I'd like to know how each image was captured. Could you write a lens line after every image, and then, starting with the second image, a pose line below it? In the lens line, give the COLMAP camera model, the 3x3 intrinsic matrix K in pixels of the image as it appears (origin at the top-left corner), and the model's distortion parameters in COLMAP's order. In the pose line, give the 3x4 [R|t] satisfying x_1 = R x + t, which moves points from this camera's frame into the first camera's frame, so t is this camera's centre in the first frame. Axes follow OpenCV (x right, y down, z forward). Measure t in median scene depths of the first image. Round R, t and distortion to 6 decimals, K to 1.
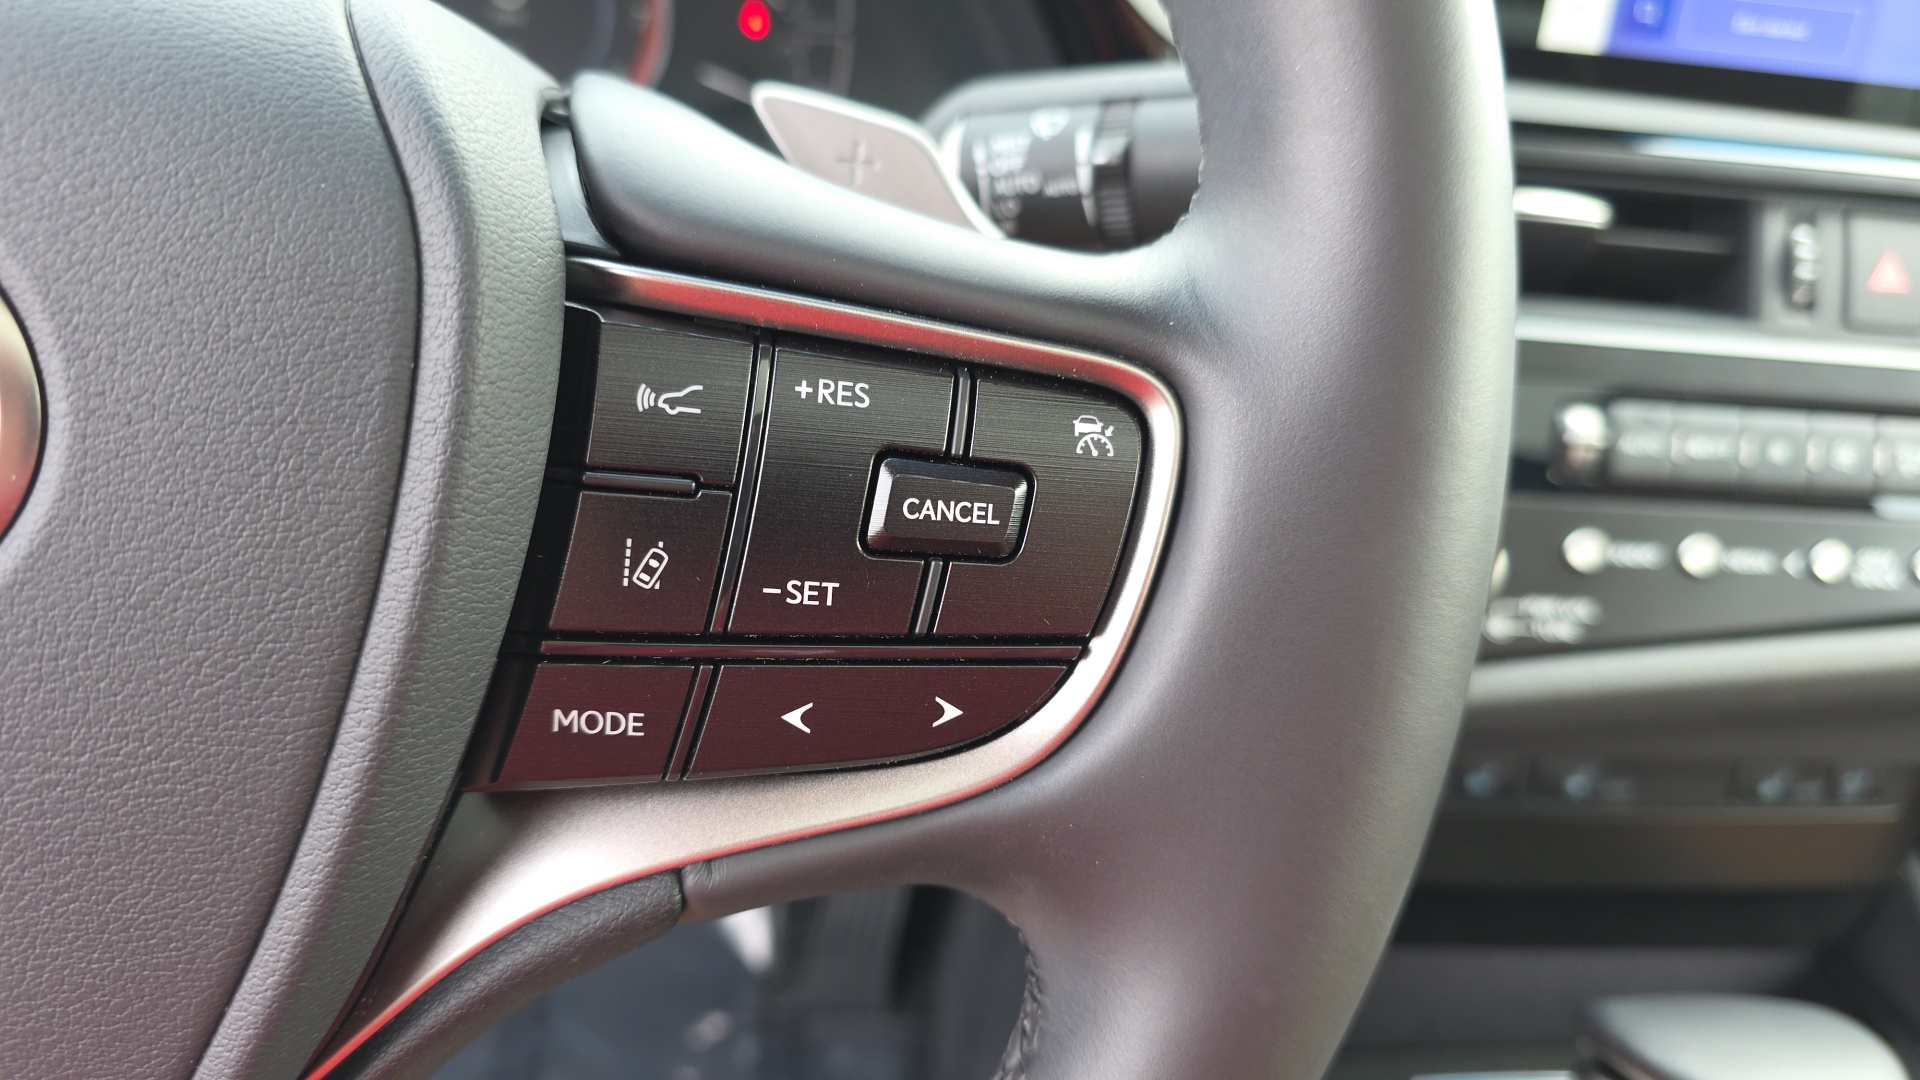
lens RADIAL K [[1307.2, 0, 969.2], [0, 1307.2, 529.8], [0, 0, 1]] dist [0.060418, -0.063211]
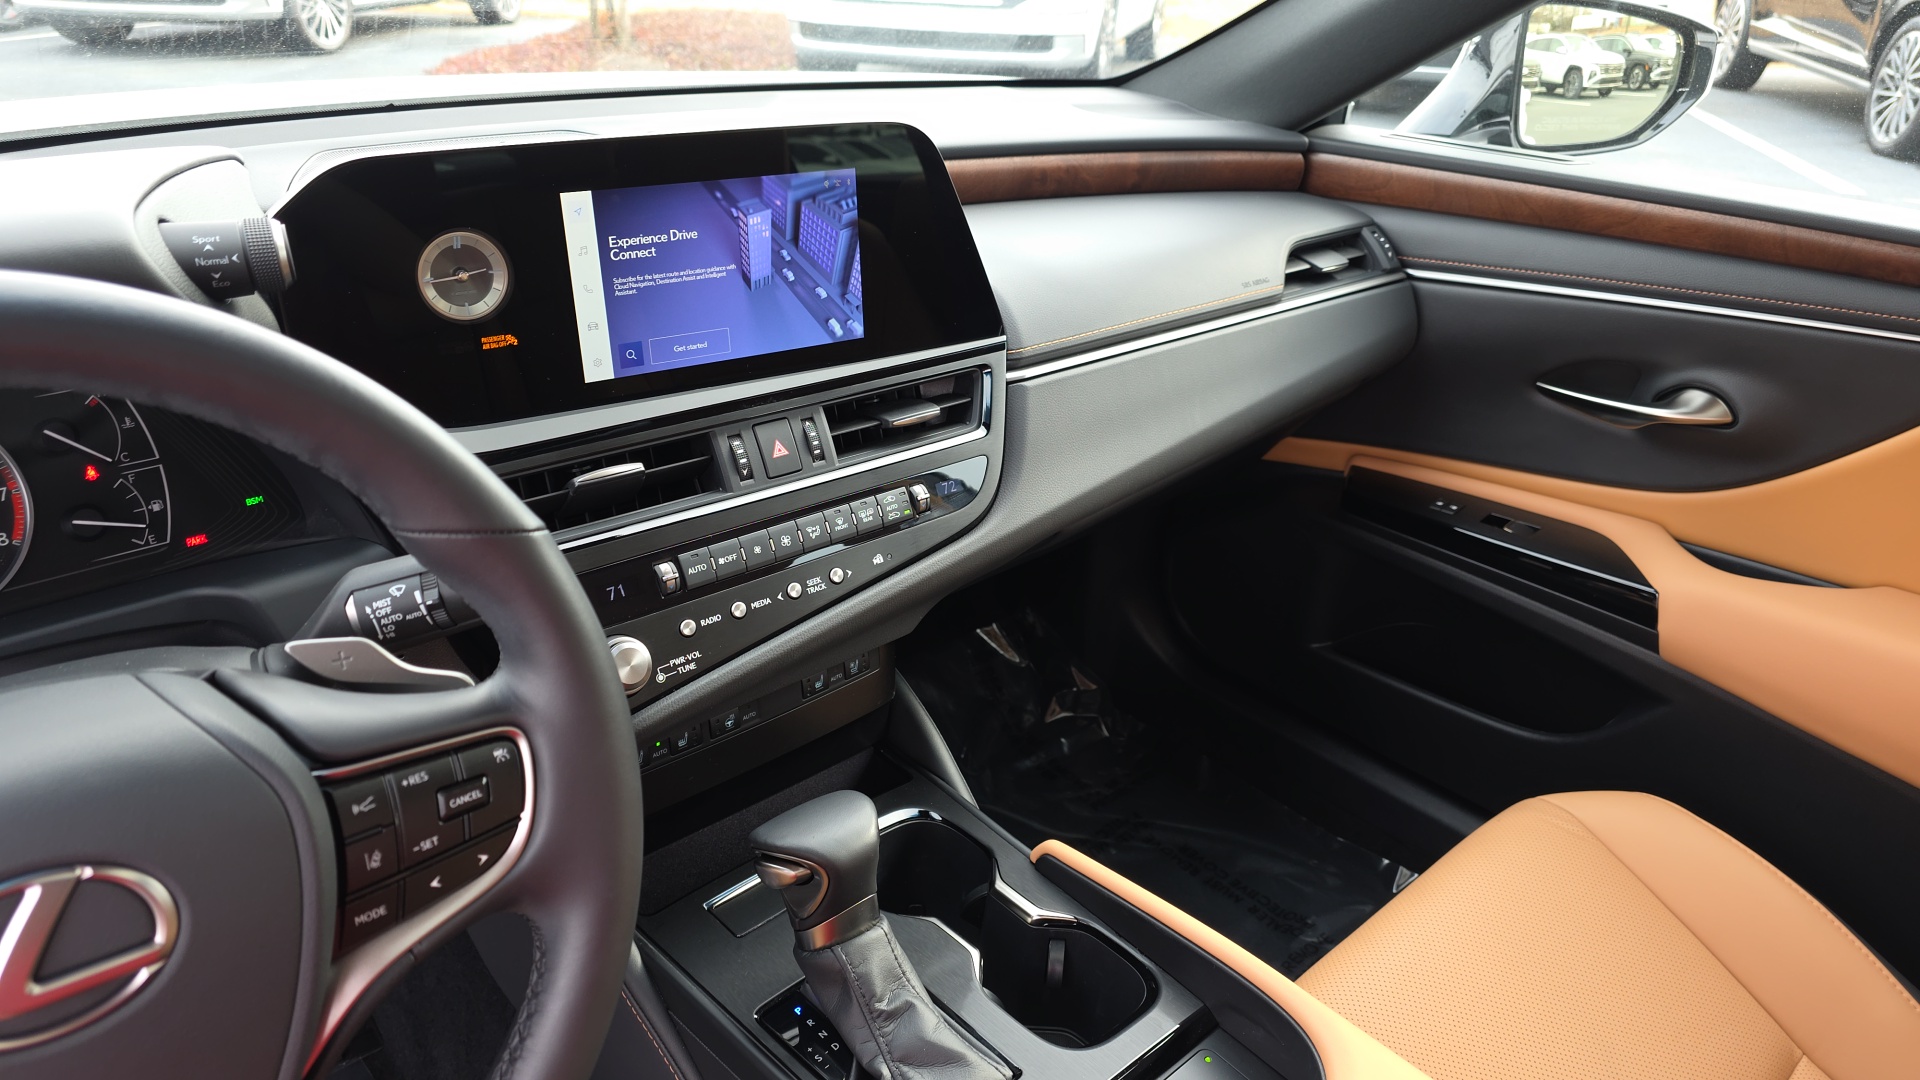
lens RADIAL K [[1307.2, 0, 944.2], [0, 1307.2, 538.2], [0, 0, 1]] dist [0.060418, -0.063211]
pose [[0.796238, -0.313294, 0.517544, -0.215128], [0.279837, 0.949178, 0.144056, -0.294250], [-0.536373, 0.030125, 0.843443, -0.904361]]
